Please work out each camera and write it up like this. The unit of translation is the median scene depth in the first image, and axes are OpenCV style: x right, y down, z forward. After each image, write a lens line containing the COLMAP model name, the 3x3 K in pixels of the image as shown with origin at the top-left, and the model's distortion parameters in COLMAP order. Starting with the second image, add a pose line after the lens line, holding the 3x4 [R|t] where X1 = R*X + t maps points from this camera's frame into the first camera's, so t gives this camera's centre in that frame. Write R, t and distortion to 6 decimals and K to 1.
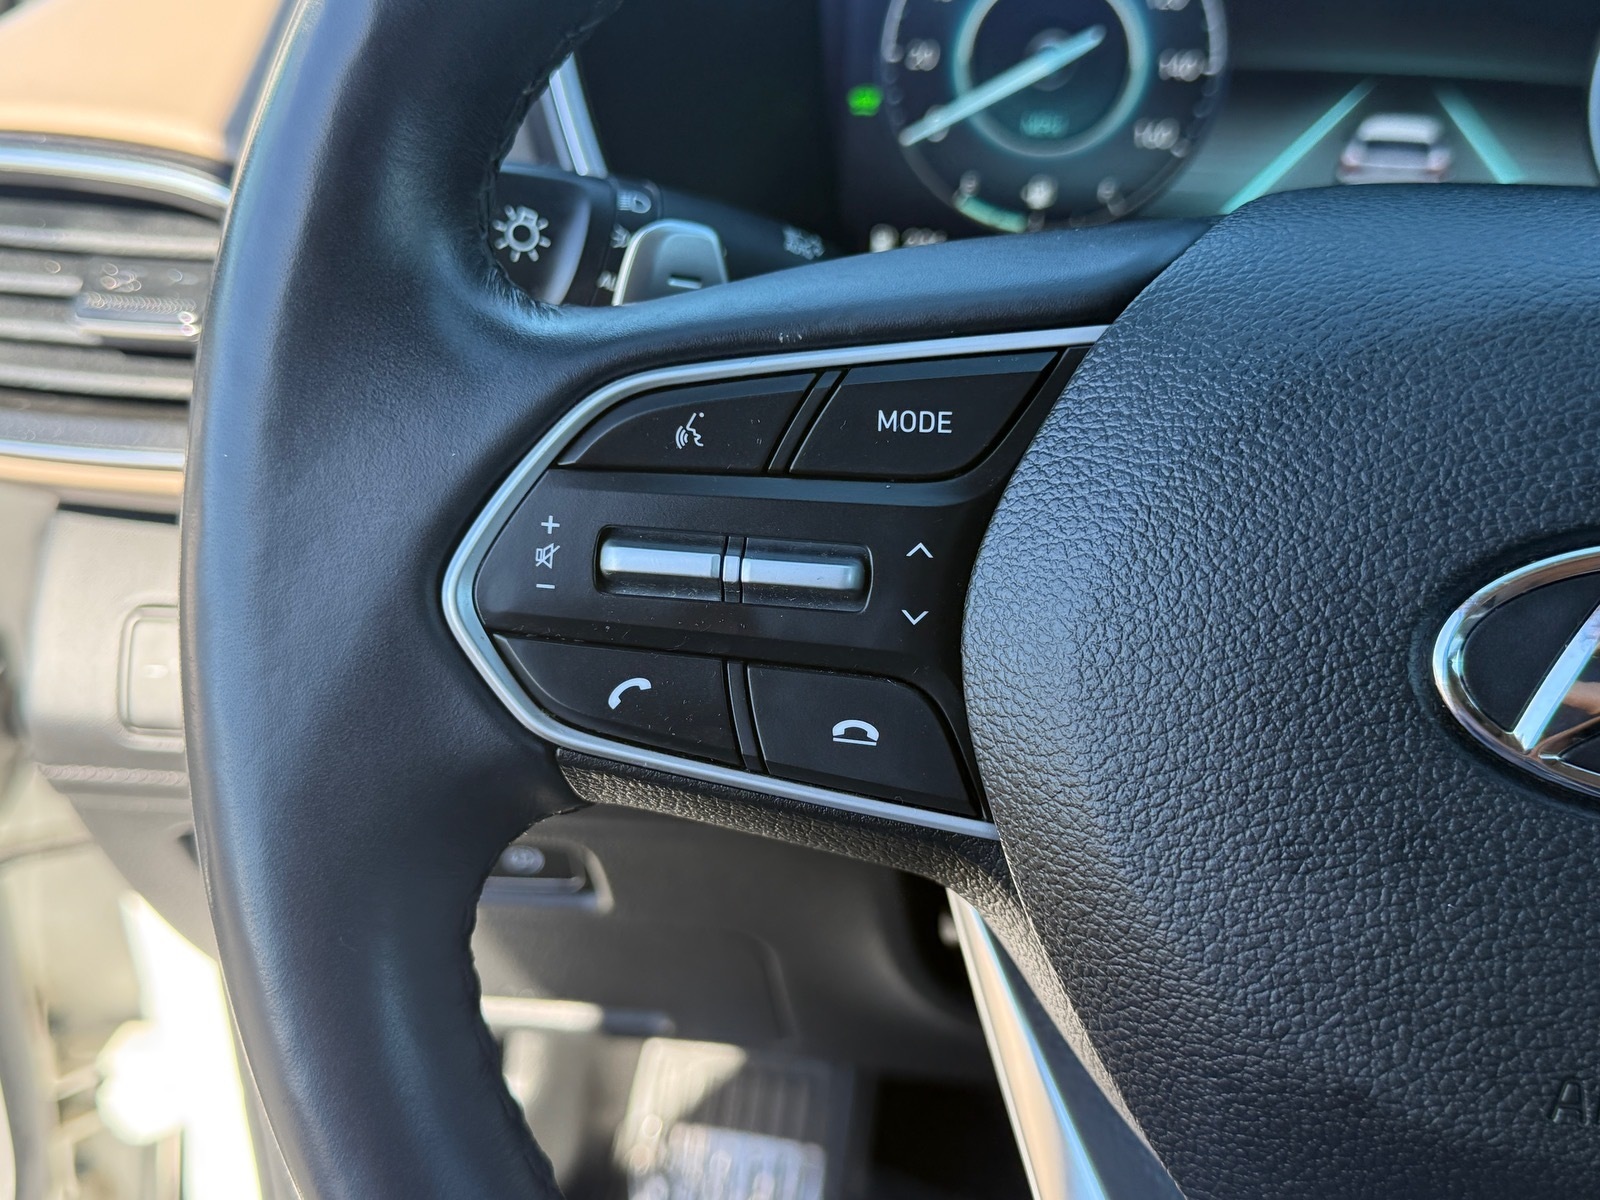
lens RADIAL K [[1878.4, 0, 800.0], [0, 1878.4, 600.0], [0, 0, 1]] dist [0.161647, -0.516675]
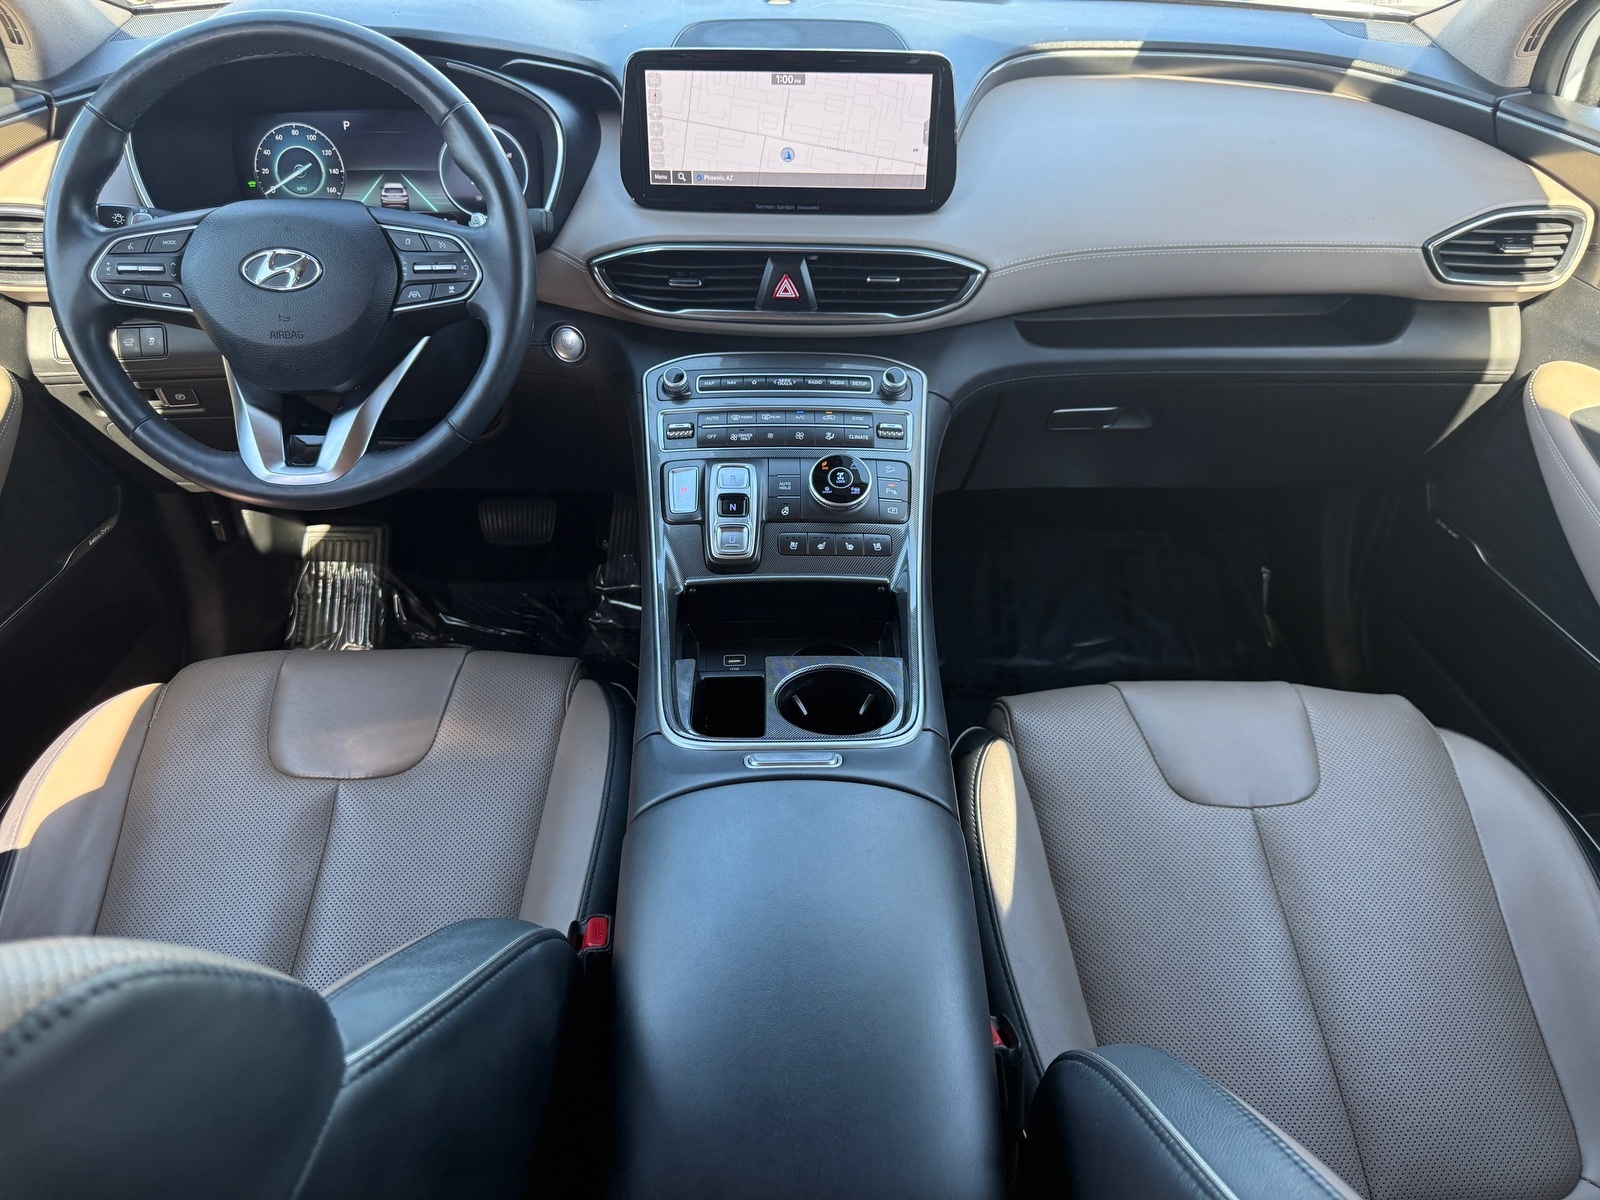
lens RADIAL K [[1154.6, 0, 800.0], [0, 1154.6, 600.0], [0, 0, 1]] dist [-0.000749, -0.011366]
pose [[0.978866, -0.107425, 0.174018, 1.290898], [0.088371, 0.989567, 0.113786, 0.810561], [-0.184426, -0.096004, 0.978146, -3.153269]]
